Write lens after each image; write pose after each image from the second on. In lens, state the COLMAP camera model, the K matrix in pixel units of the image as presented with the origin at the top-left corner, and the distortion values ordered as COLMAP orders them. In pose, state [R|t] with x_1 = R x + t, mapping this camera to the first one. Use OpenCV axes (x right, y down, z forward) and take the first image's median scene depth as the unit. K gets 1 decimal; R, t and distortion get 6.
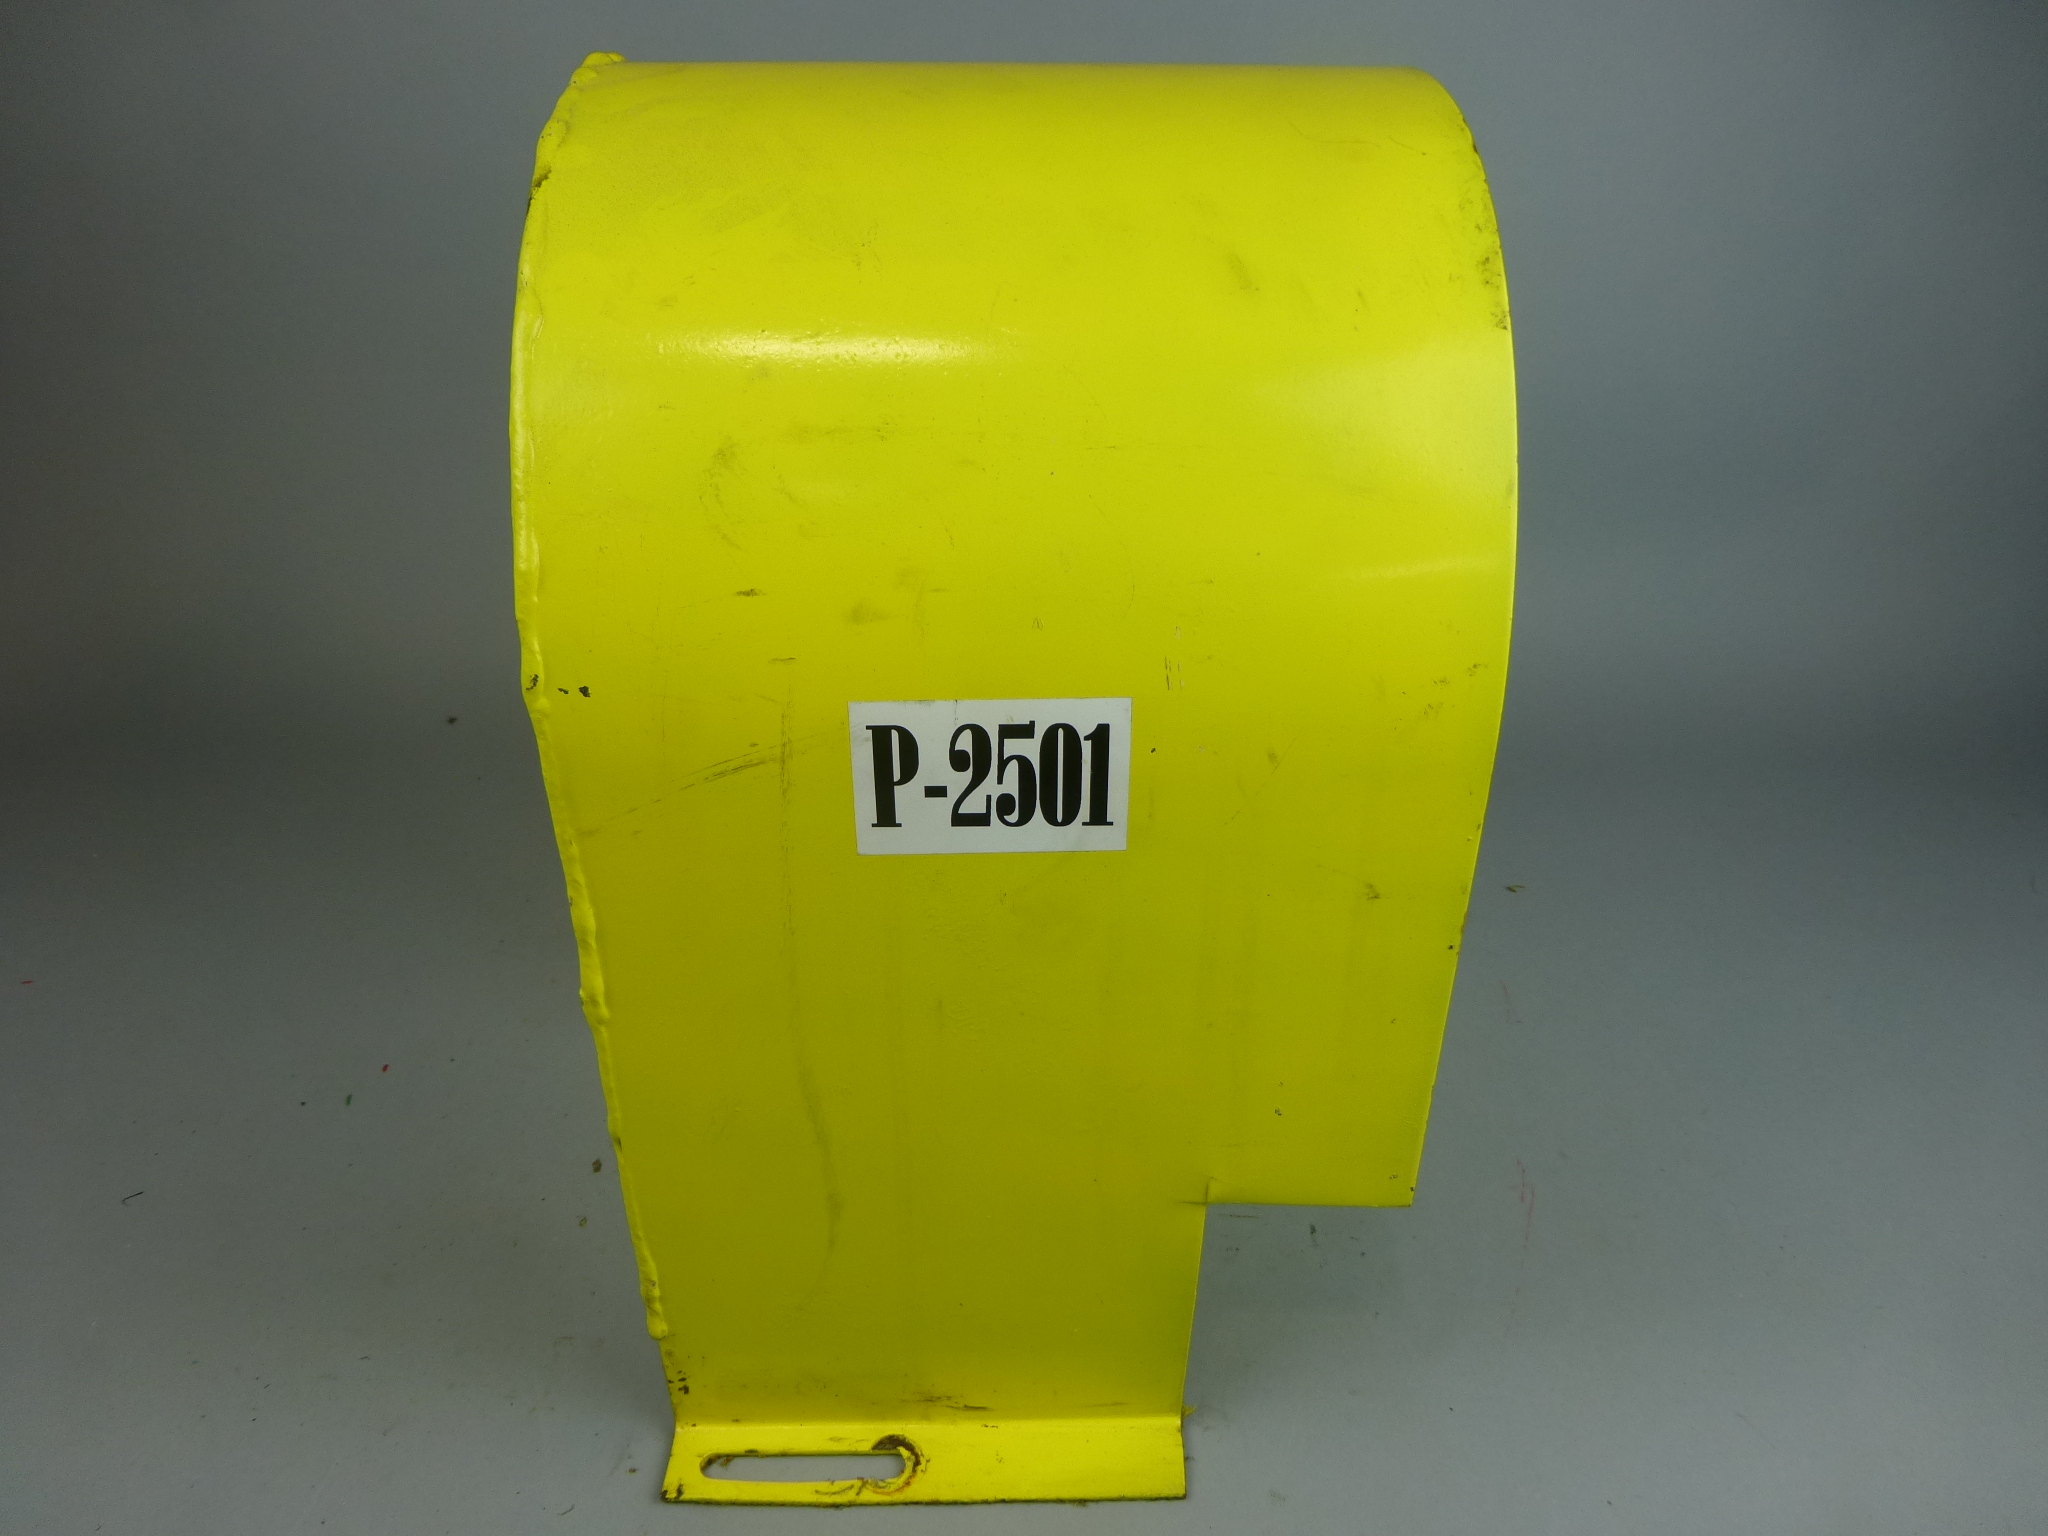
lens RADIAL K [[1451.2, 0, 1015.8], [0, 1451.2, 778.0], [0, 0, 1]] dist [-0.029744, 0.001030]
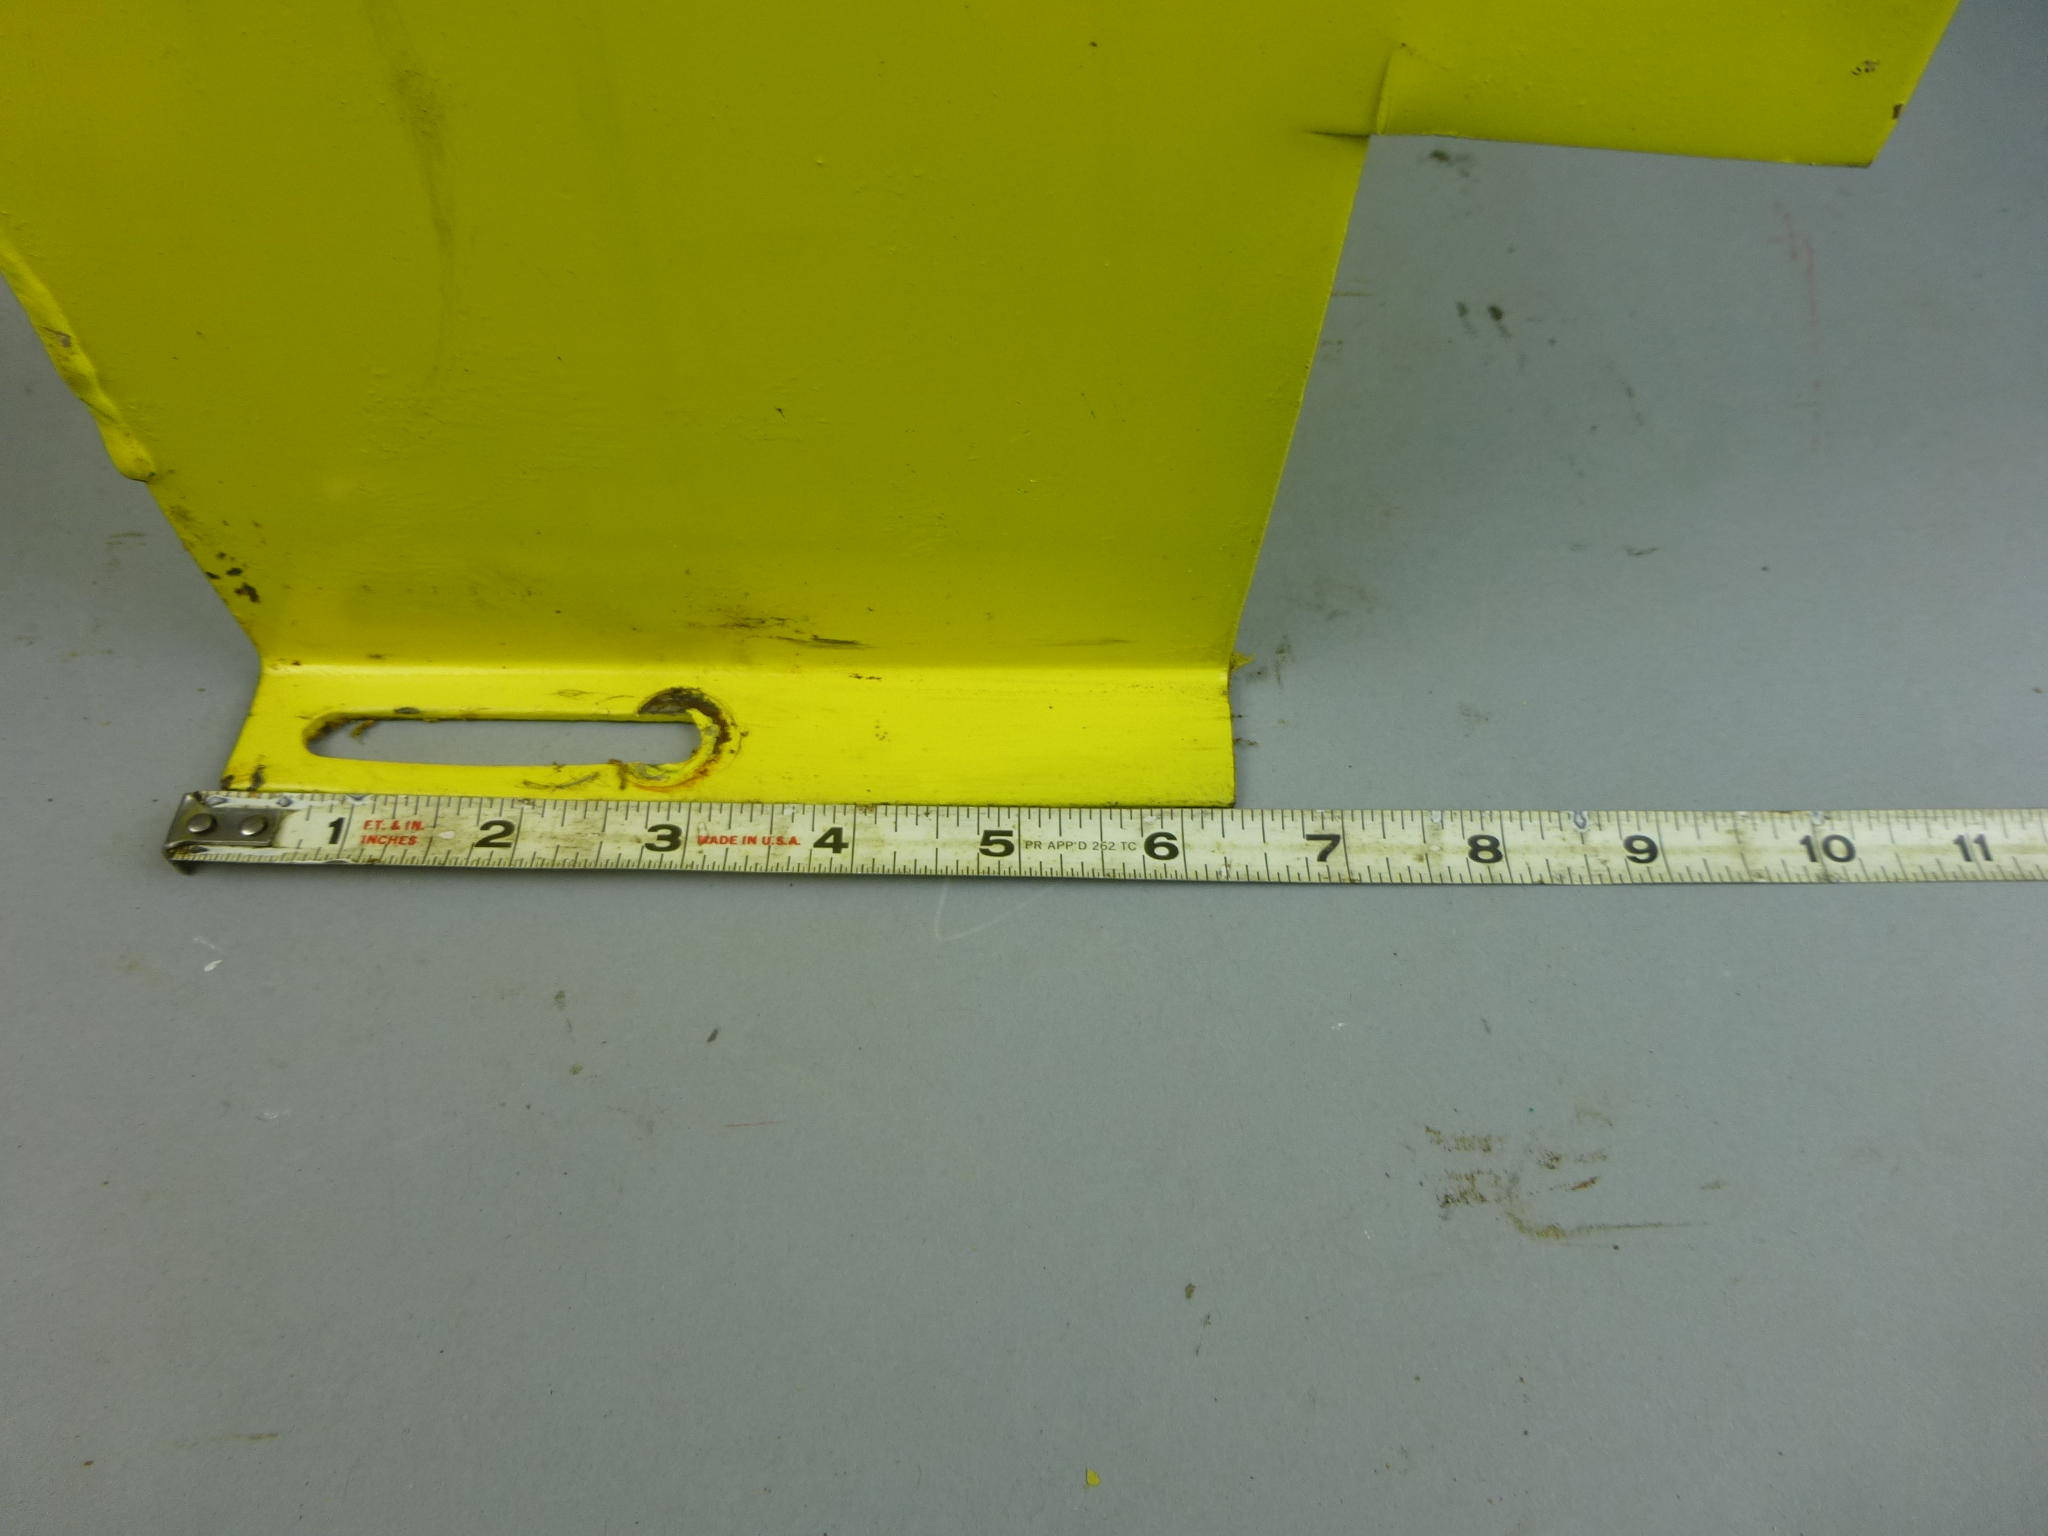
lens RADIAL K [[1451.2, 0, 1015.8], [0, 1451.2, 778.0], [0, 0, 1]] dist [-0.029744, 0.001030]
pose [[0.999606, 0.021985, 0.017445, 0.028877], [-0.027353, 0.902364, 0.430106, 0.257535], [-0.006286, -0.430414, 0.902610, 0.514474]]
